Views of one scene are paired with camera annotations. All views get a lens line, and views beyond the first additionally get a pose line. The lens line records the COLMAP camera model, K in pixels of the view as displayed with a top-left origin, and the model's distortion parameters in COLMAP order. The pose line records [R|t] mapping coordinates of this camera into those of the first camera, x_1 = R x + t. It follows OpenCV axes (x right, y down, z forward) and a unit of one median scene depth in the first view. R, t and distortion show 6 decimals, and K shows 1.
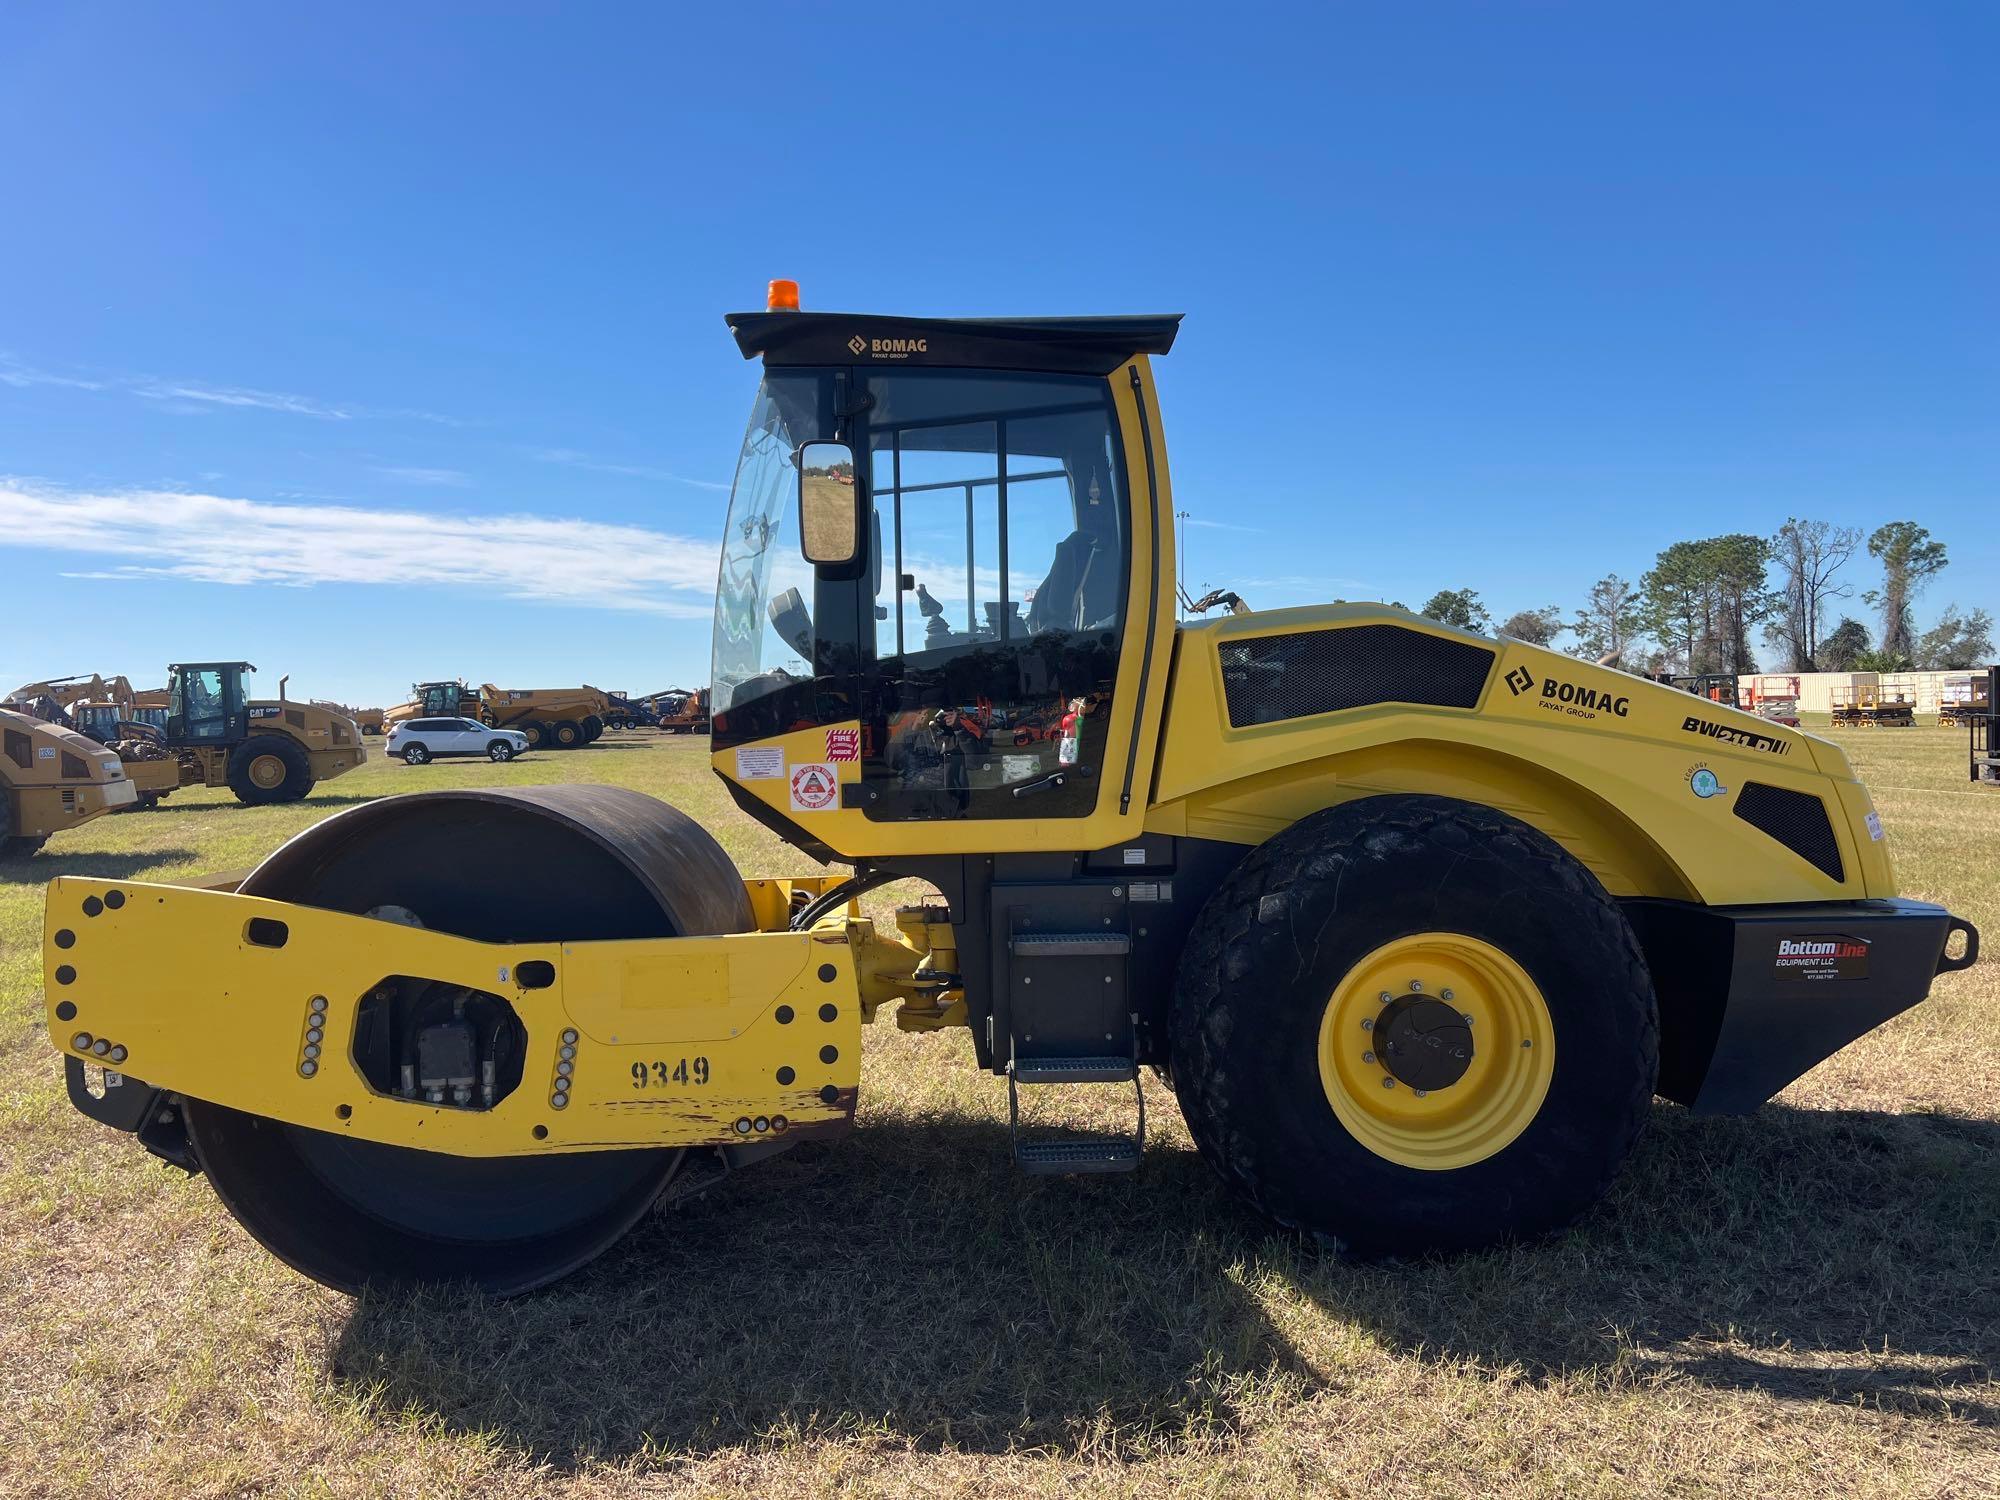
lens RADIAL K [[1518.3, 0, 1041.2], [0, 1518.3, 702.6], [0, 0, 1]] dist [0.027466, -0.001244]
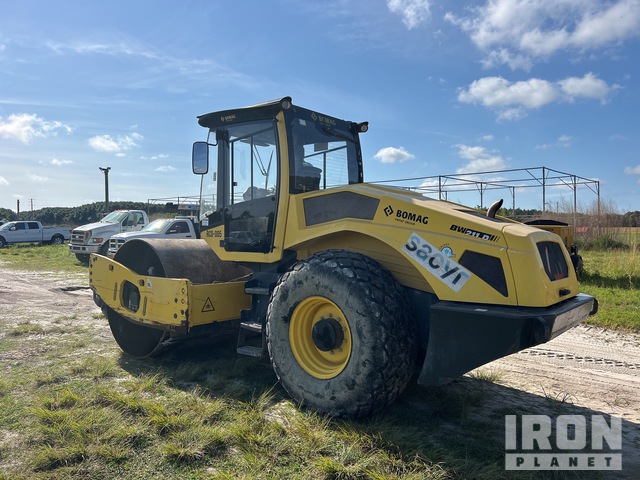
lens RADIAL K [[485.9, 0, 333.2], [0, 485.9, 224.8], [0, 0, 1]] dist [0.027466, -0.001244]
pose [[0.758555, 0.011115, -0.651514, 0.802726], [-0.010254, 0.999934, 0.005120, 0.007548], [0.651528, 0.002796, 0.758619, 0.277925]]
